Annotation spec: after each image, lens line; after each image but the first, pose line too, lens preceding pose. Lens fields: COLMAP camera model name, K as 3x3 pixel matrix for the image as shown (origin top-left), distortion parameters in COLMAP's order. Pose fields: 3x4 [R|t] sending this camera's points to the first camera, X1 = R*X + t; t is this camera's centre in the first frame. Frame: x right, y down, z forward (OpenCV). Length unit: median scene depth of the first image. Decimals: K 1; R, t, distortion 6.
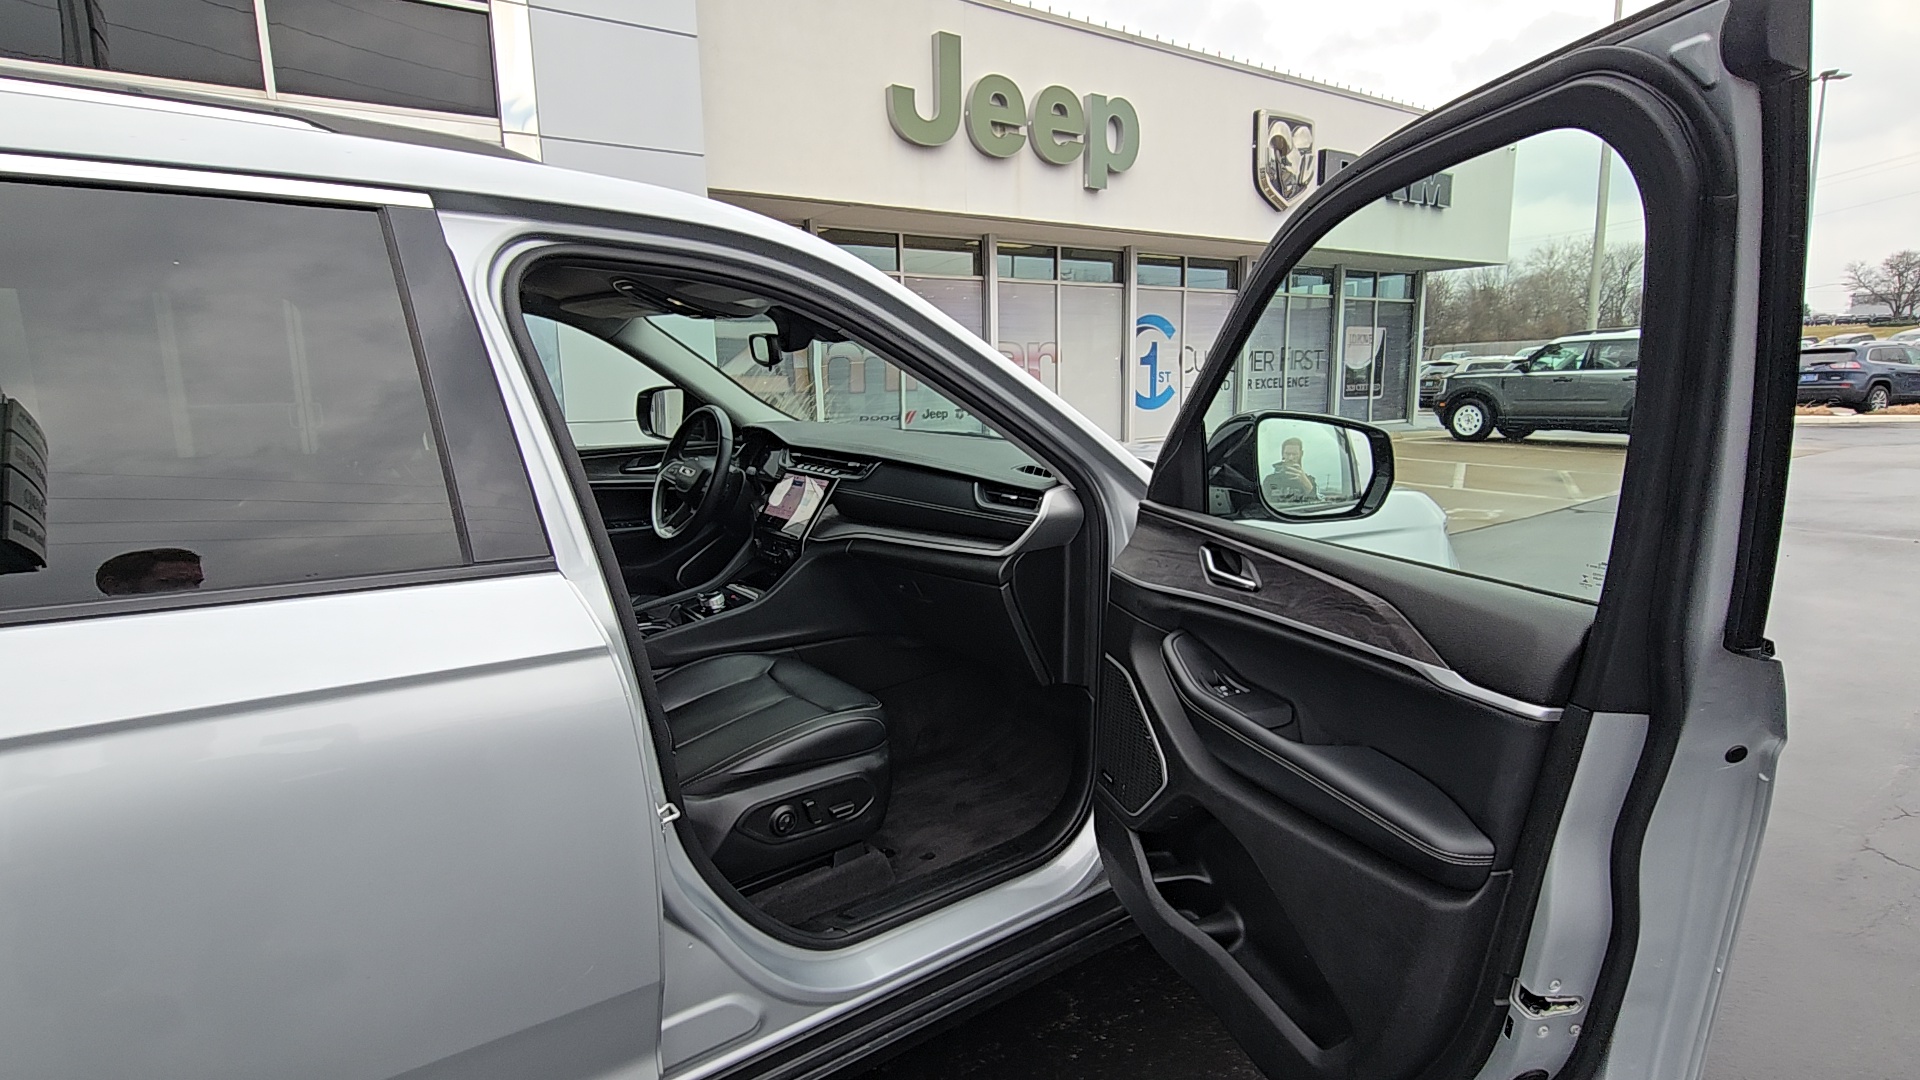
lens RADIAL K [[960.3, 0, 946.6], [0, 960.3, 548.5], [0, 0, 1]] dist [-0.003912, -0.000054]
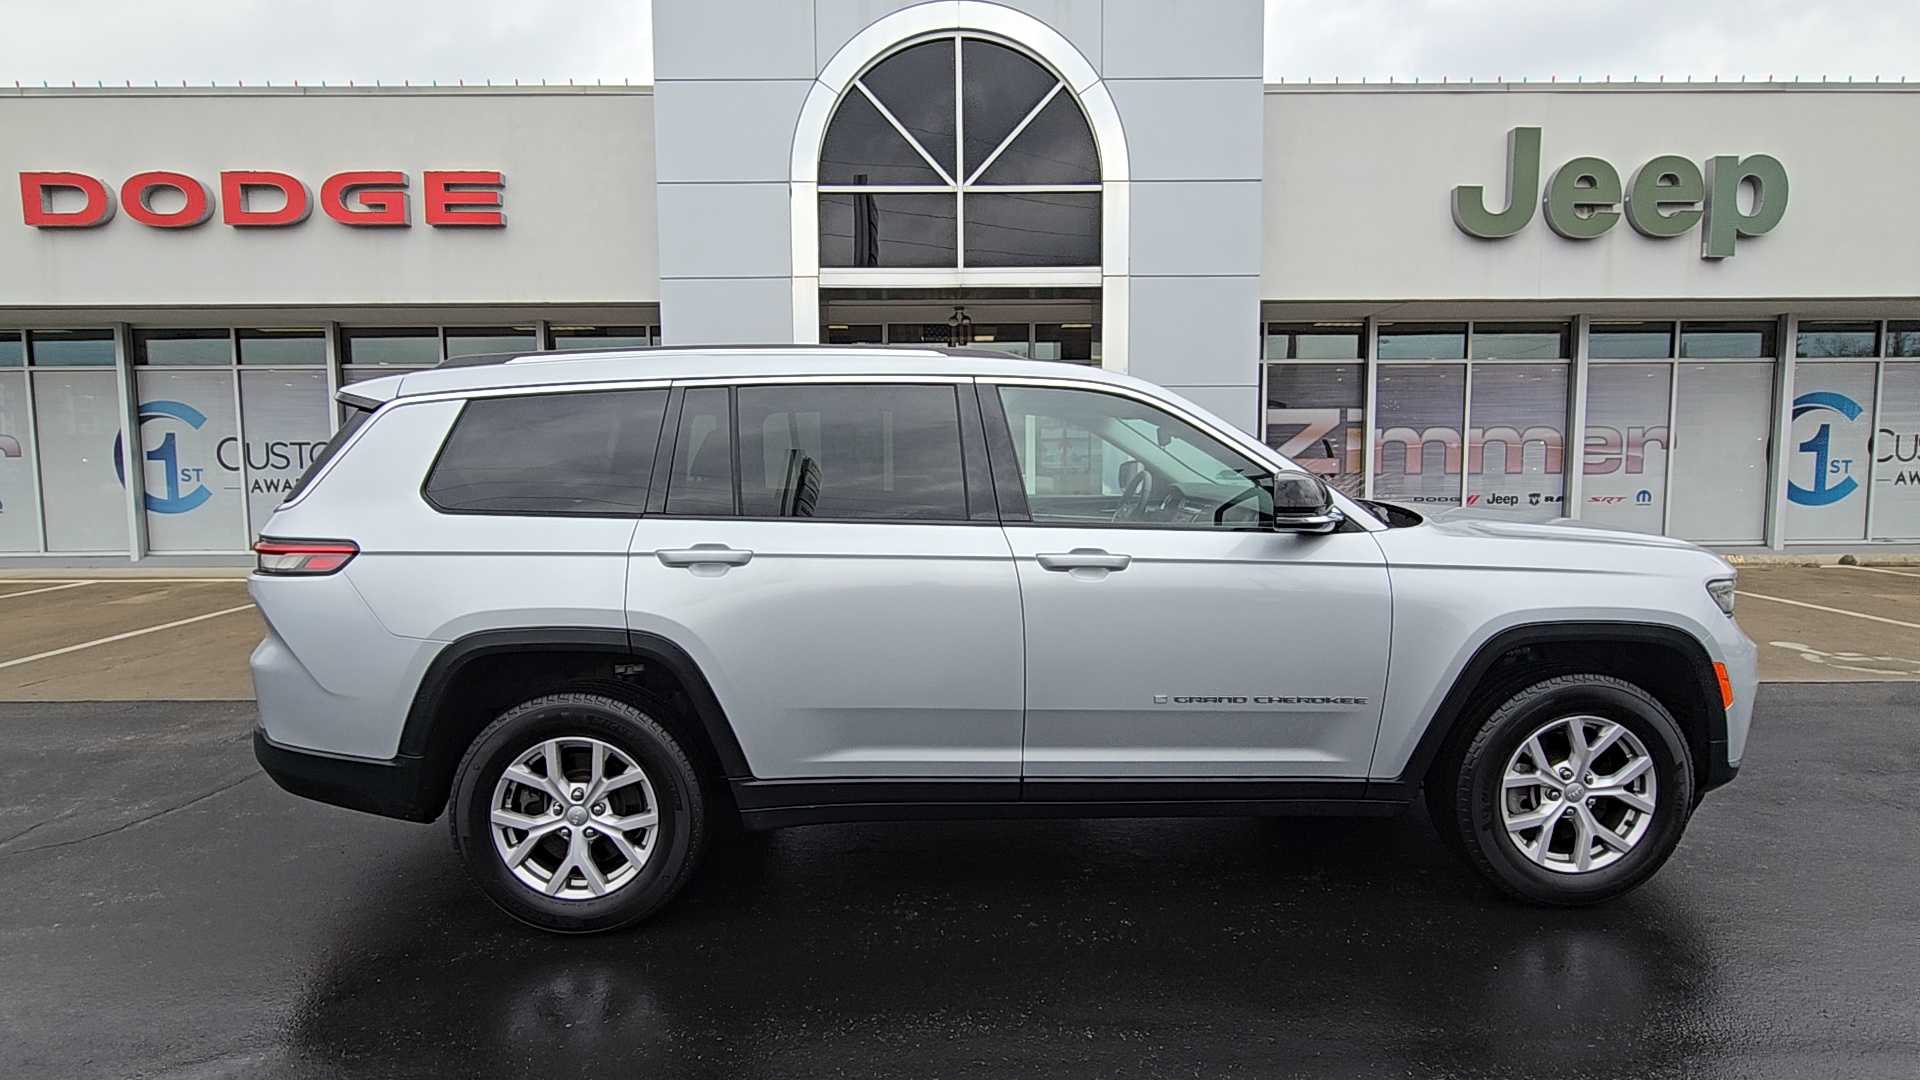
lens RADIAL K [[960.3, 0, 956.3], [0, 960.3, 546.8], [0, 0, 1]] dist [-0.003912, -0.000054]
pose [[0.824740, 0.058235, -0.562505, 0.073552], [-0.108682, 0.992464, -0.056601, 0.018954], [0.554970, 0.107815, 0.824854, -0.089742]]
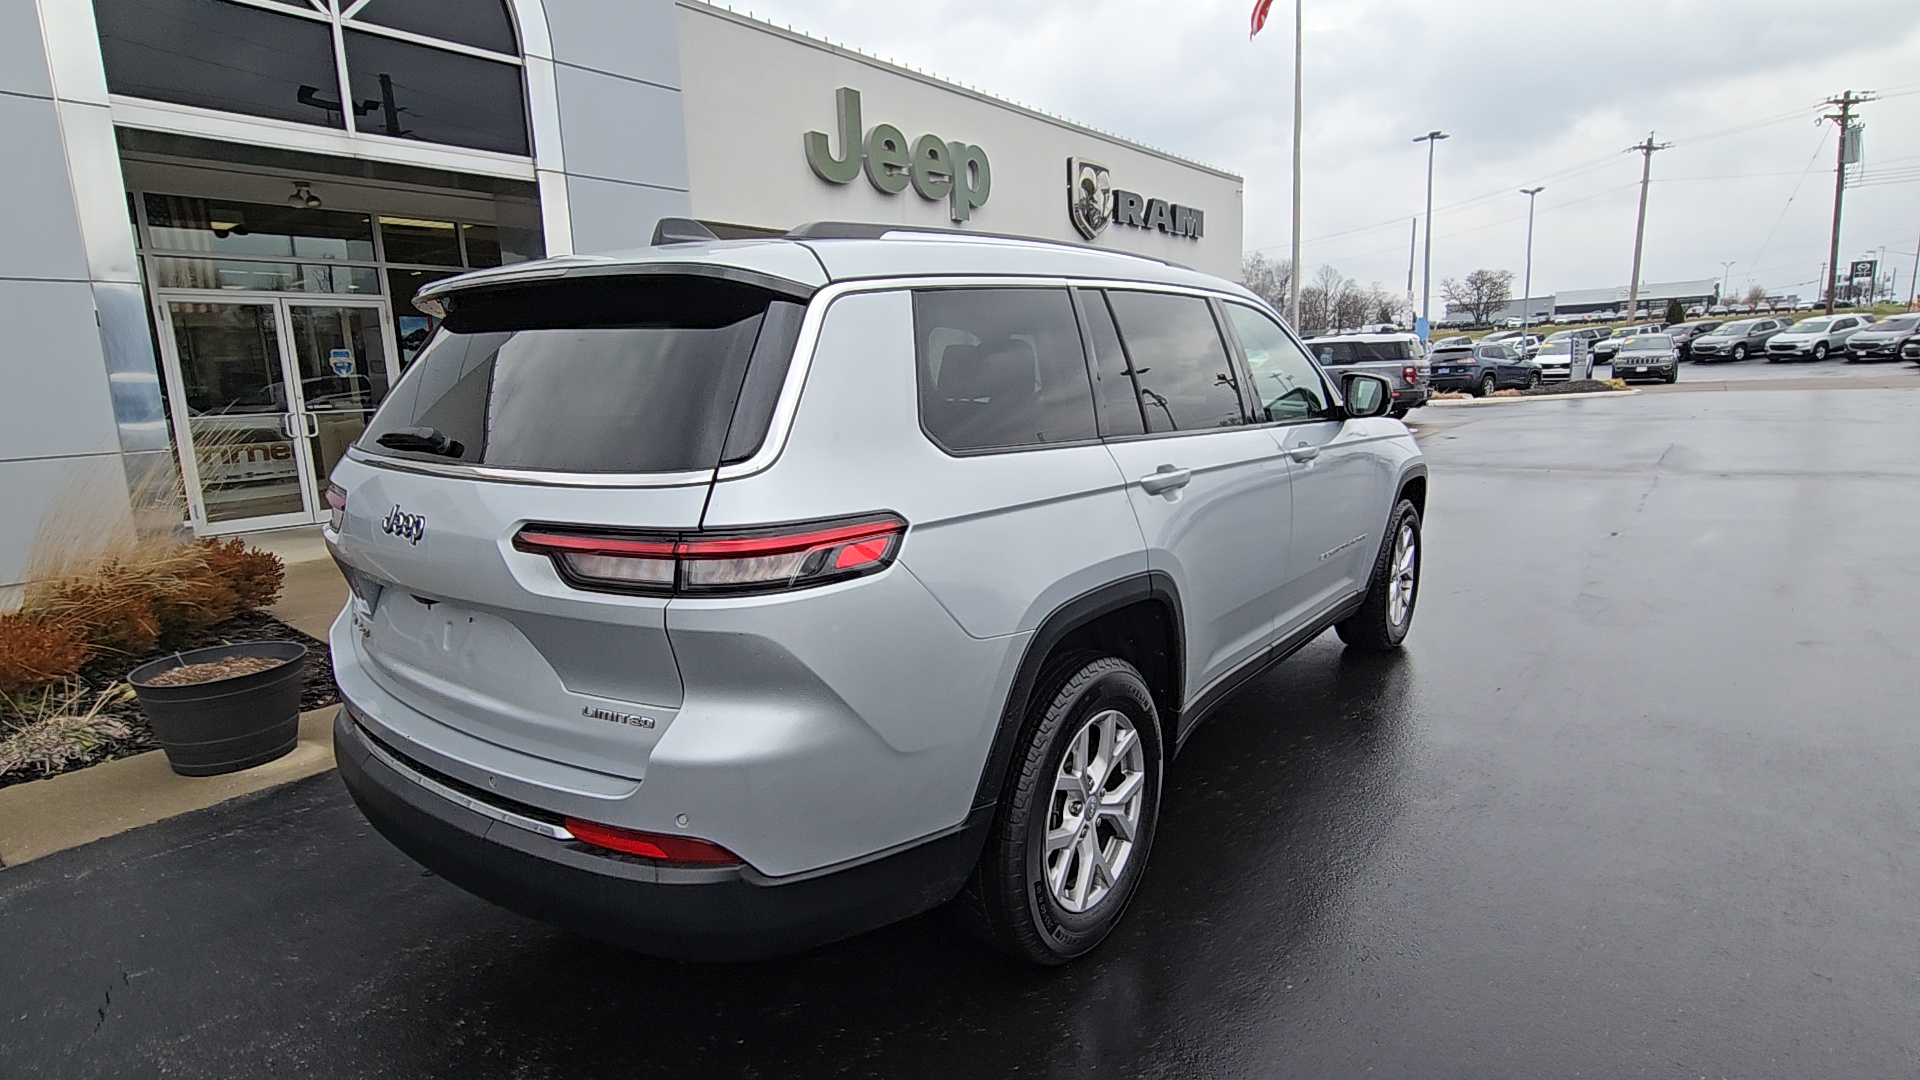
lens RADIAL K [[960.3, 0, 951.0], [0, 960.3, 546.6], [0, 0, 1]] dist [-0.003912, -0.000054]
pose [[0.961500, -0.064650, 0.267092, -0.169429], [0.067279, 0.997734, -0.000693, 0.025292], [-0.266442, 0.018636, 0.963671, -0.117877]]
